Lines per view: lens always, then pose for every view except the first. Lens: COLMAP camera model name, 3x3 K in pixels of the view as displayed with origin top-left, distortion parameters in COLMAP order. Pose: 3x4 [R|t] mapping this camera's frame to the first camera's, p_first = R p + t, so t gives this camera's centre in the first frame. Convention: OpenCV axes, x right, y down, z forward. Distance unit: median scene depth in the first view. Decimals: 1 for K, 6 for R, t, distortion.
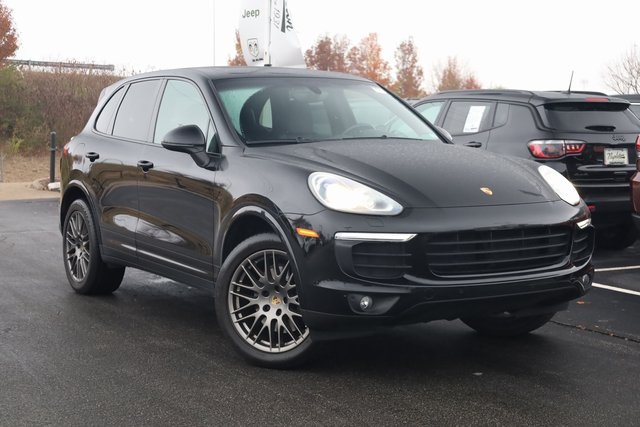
lens RADIAL K [[1143.5, 0, 319.9], [0, 1143.5, 215.7], [0, 0, 1]] dist [0.313588, 0.000000]
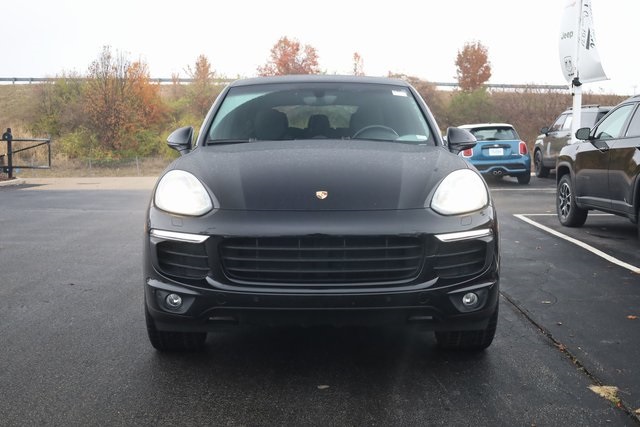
lens RADIAL K [[863.9, 0, 320.1], [0, 863.9, 212.1], [0, 0, 1]] dist [-0.289055, 0.000000]
pose [[0.811312, 0.043137, -0.583020, 0.490997], [-0.035078, 0.999069, 0.025107, -0.022078], [0.583560, 0.000081, 0.812070, 0.386594]]
